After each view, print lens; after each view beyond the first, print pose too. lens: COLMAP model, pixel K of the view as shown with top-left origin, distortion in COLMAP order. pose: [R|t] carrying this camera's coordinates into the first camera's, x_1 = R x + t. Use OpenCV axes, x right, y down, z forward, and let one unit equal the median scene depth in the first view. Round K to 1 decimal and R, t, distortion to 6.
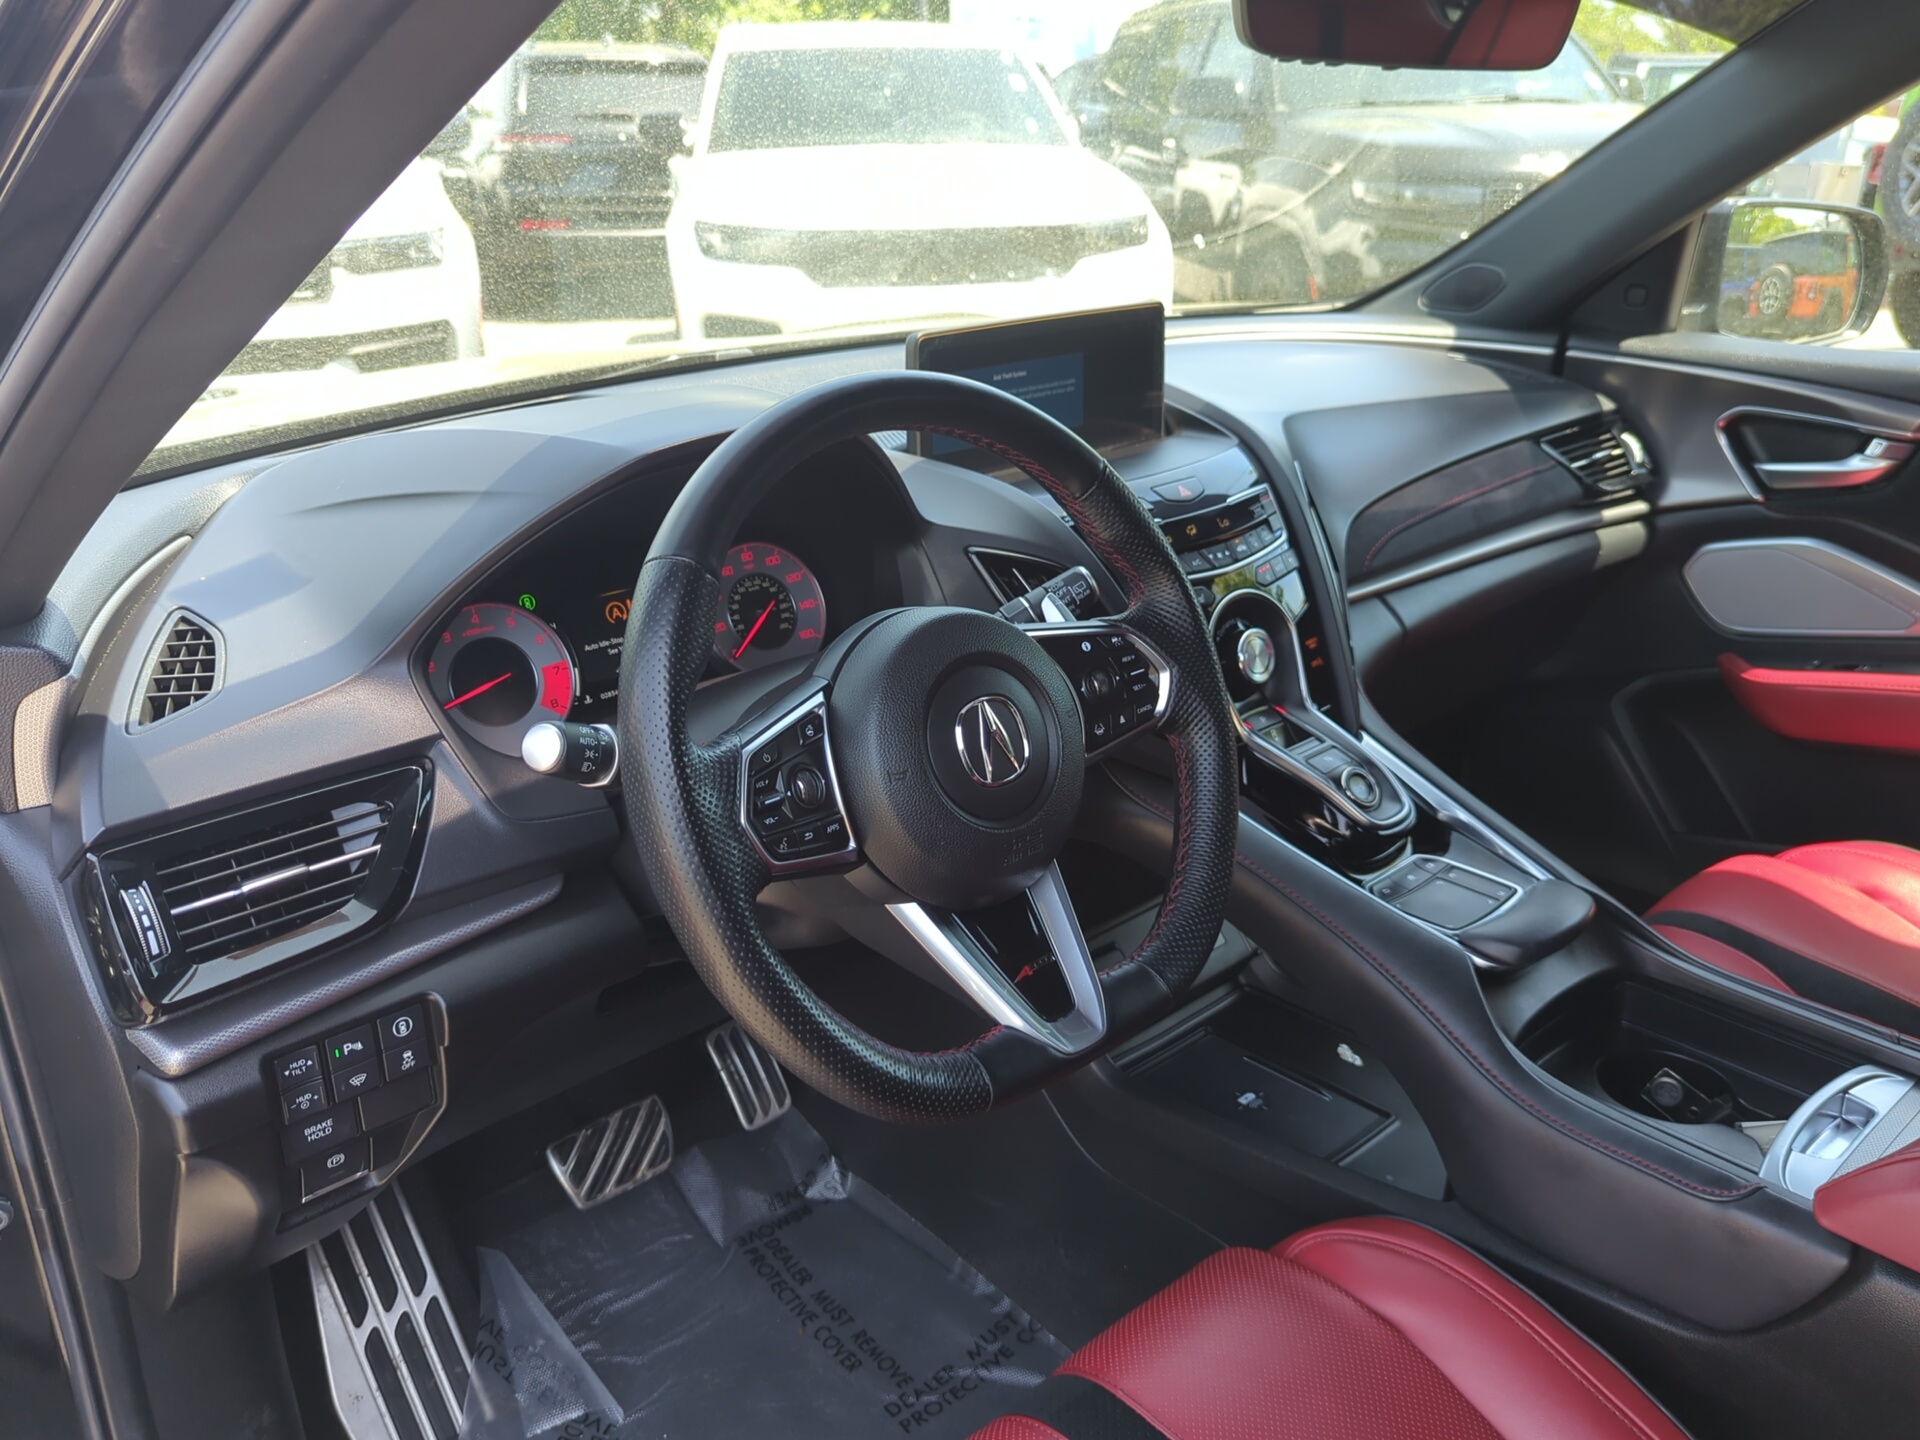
lens RADIAL K [[1569.3, 0, 977.6], [0, 1569.3, 693.3], [0, 0, 1]] dist [0.032569, -0.013843]
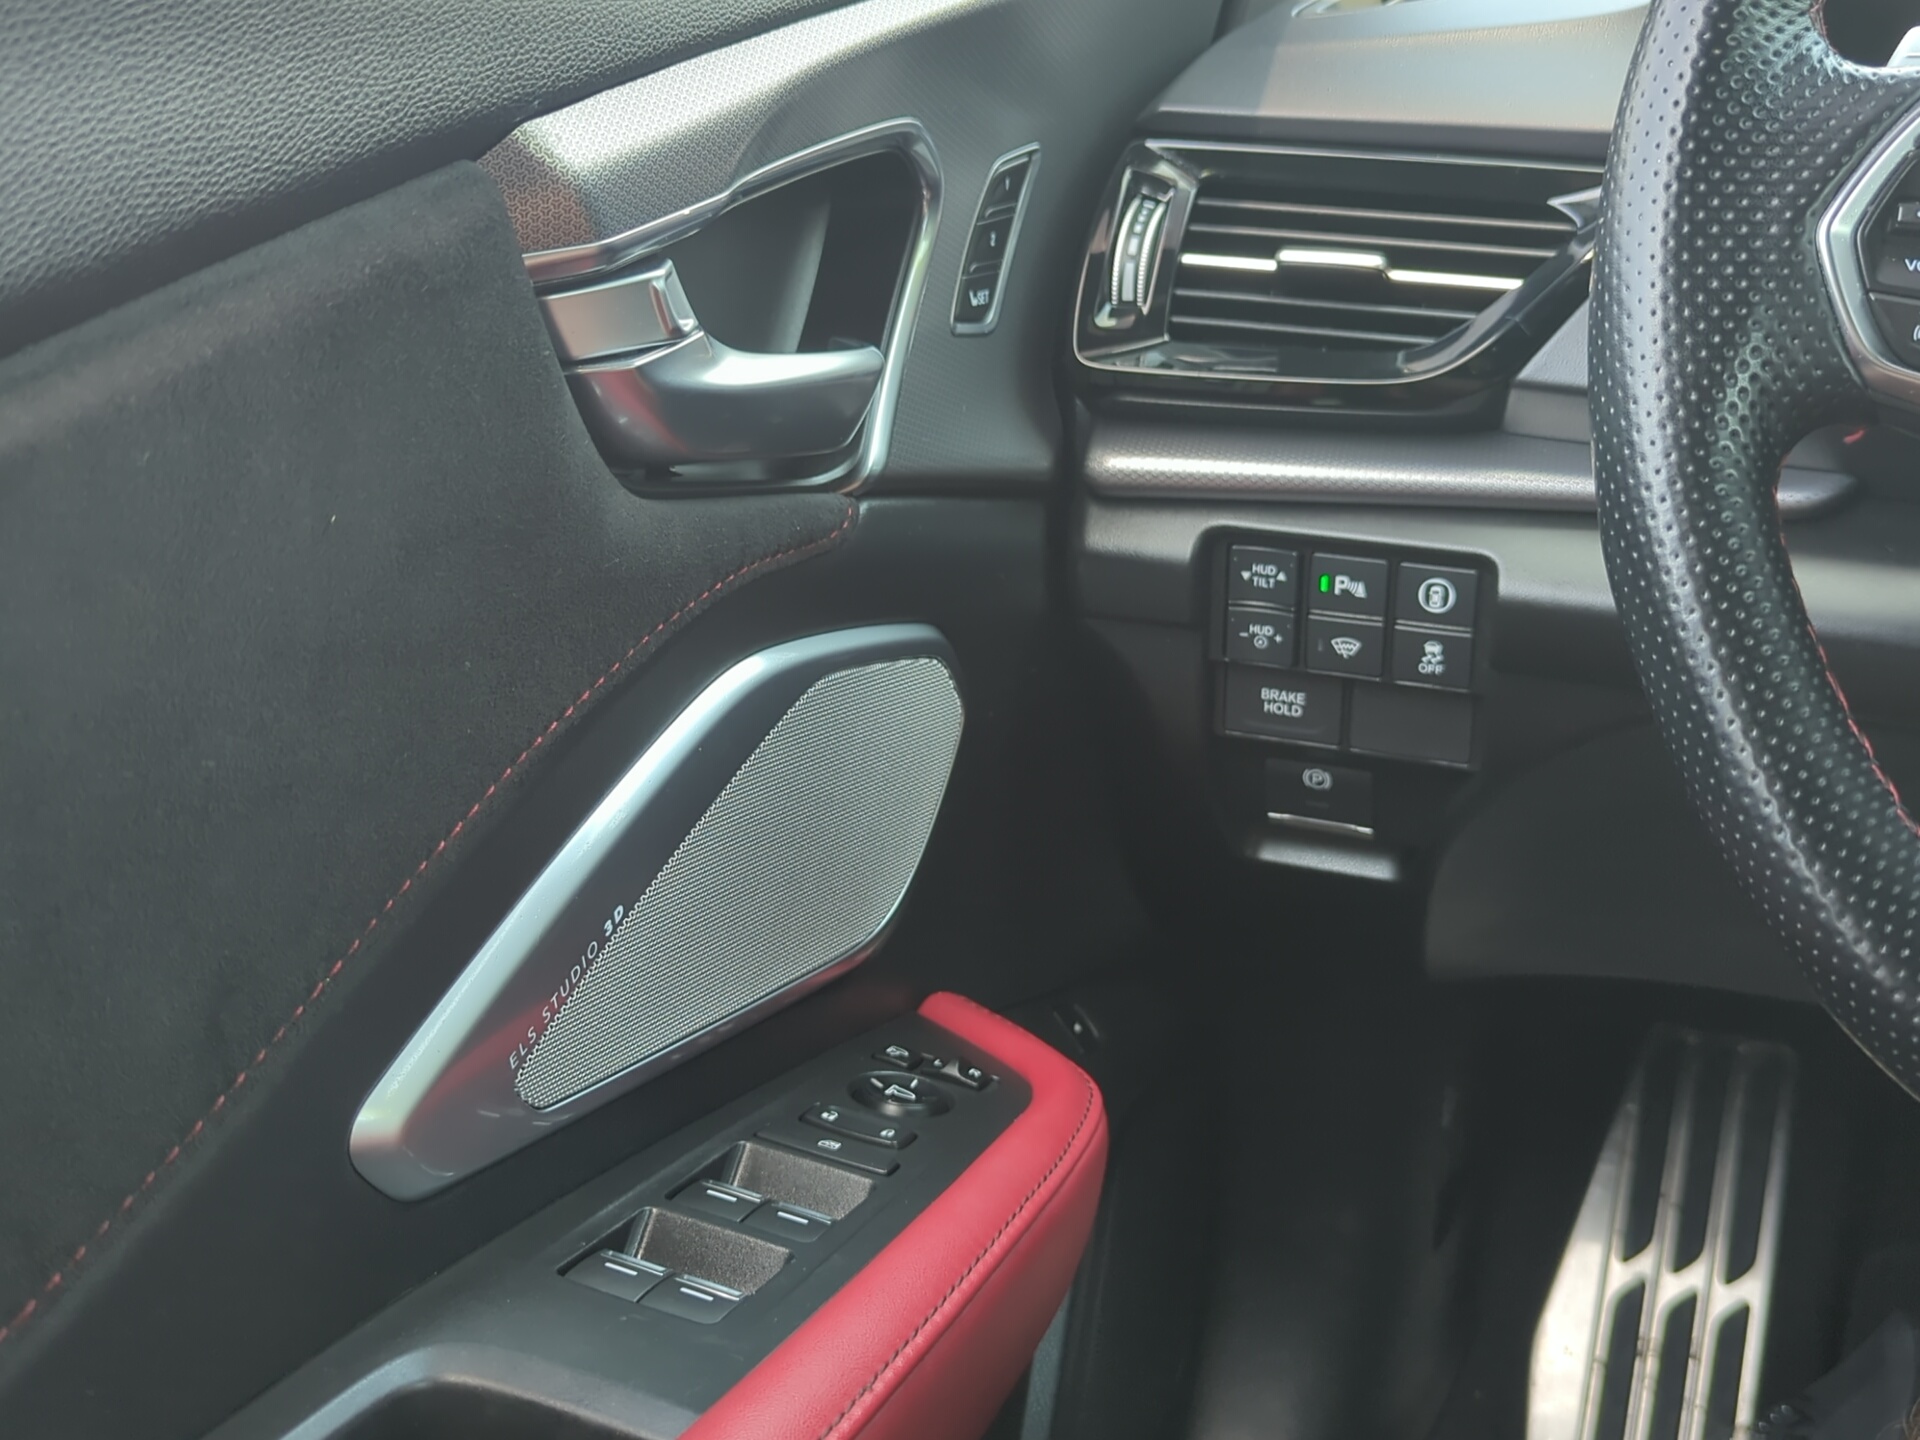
lens RADIAL K [[2167.4, 0, 1041.5], [0, 2167.4, 631.6], [0, 0, 1]] dist [0.166571, -0.007455]
pose [[0.426882, 0.323229, -0.844568, 0.173848], [-0.320608, 0.927368, 0.192868, 0.080313], [0.845566, 0.188443, 0.499507, 0.335900]]
